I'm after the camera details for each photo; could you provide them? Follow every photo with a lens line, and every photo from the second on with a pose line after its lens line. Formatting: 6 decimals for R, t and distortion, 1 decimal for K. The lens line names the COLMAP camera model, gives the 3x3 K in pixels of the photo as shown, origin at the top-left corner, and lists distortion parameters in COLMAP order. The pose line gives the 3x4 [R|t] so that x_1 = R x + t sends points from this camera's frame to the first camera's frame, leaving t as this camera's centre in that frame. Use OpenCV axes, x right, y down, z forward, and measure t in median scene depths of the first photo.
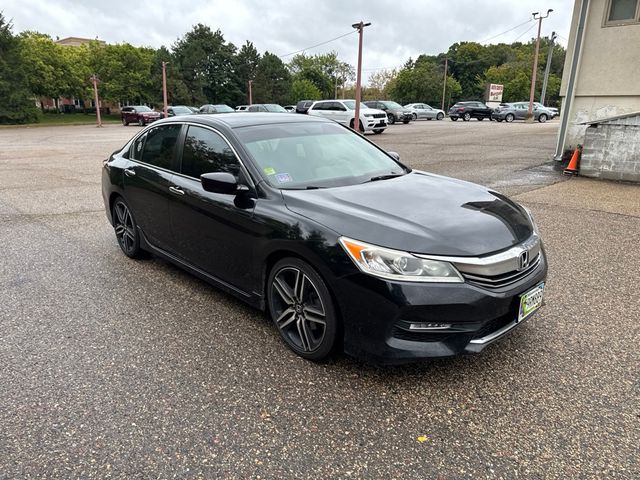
lens RADIAL K [[452.5, 0, 320.3], [0, 452.5, 241.0], [0, 0, 1]] dist [0.034001, -0.047061]
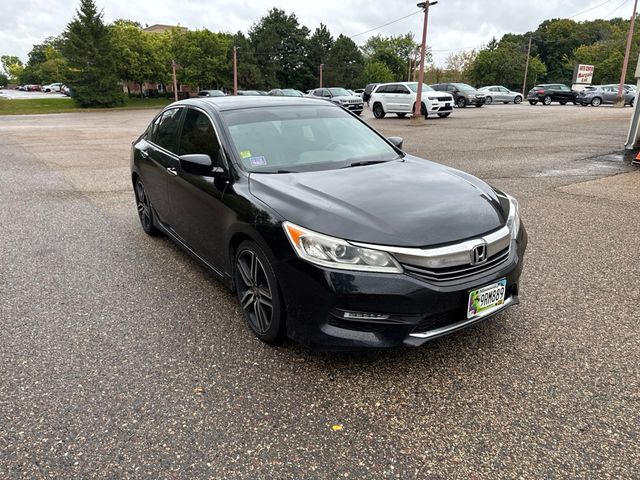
lens RADIAL K [[451.7, 0, 318.9], [0, 451.7, 242.7], [0, 0, 1]] dist [0.037671, -0.051520]
pose [[0.986989, 0.047208, -0.153700, 0.027388], [-0.041590, 0.998351, 0.039567, -0.000462], [0.155314, -0.032660, 0.987325, 0.002485]]
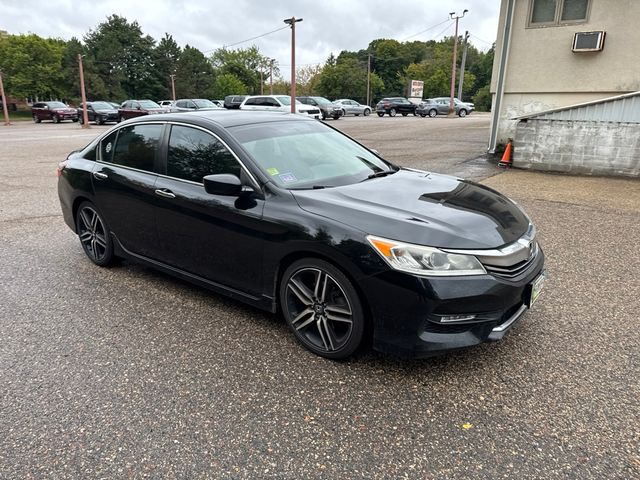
lens RADIAL K [[453.1, 0, 313.6], [0, 453.1, 238.2], [0, 0, 1]] dist [0.034595, -0.049008]
pose [[0.988984, -0.042930, 0.141663, -0.021767], [0.042379, 0.999078, 0.006911, -0.001548], [-0.141829, -0.000832, 0.989891, 0.001330]]
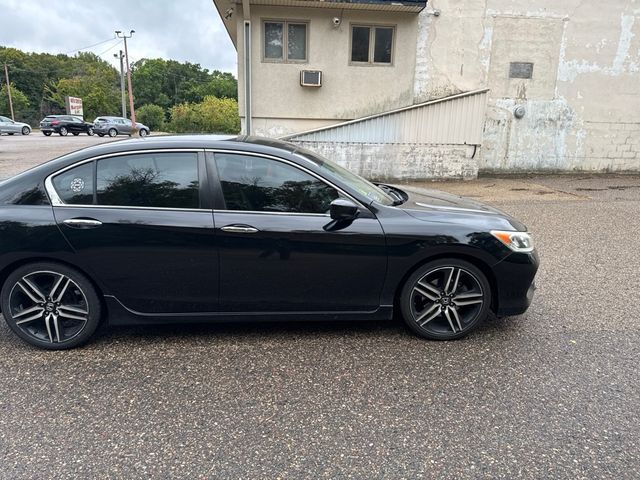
lens RADIAL K [[451.7, 0, 318.9], [0, 451.7, 242.7], [0, 0, 1]] dist [0.037671, -0.051520]
pose [[0.631880, -0.182960, 0.753162, -0.127543], [0.201327, 0.977129, 0.068460, -0.016937], [-0.748462, 0.108374, 0.654263, 0.050445]]
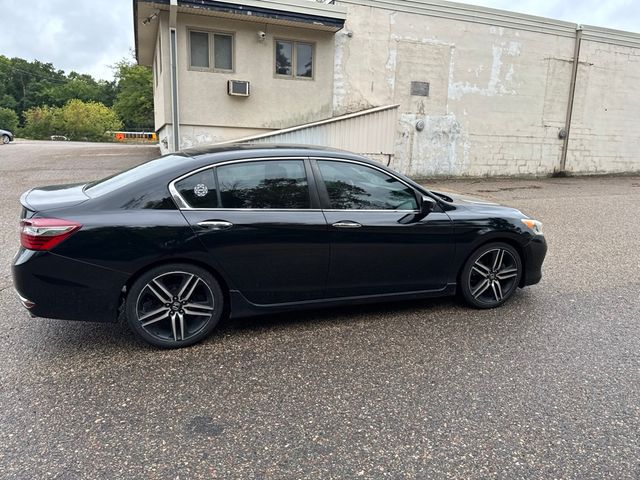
lens RADIAL K [[451.7, 0, 318.9], [0, 451.7, 242.7], [0, 0, 1]] dist [0.037671, -0.051520]
pose [[0.396032, -0.194720, 0.897353, -0.181492], [0.228211, 0.967466, 0.109217, -0.028822], [-0.889426, 0.161533, 0.427585, 0.095256]]
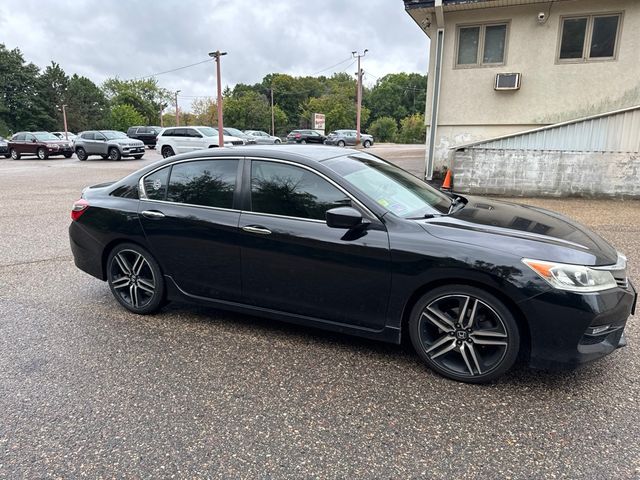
lens RADIAL K [[450.6, 0, 315.6], [0, 450.6, 236.2], [0, 0, 1]] dist [0.053737, -0.076916]
pose [[0.929498, -0.084564, 0.359003, -0.078782], [0.107097, 0.993305, -0.043312, -0.006876], [-0.352937, 0.078707, 0.932331, 0.016333]]
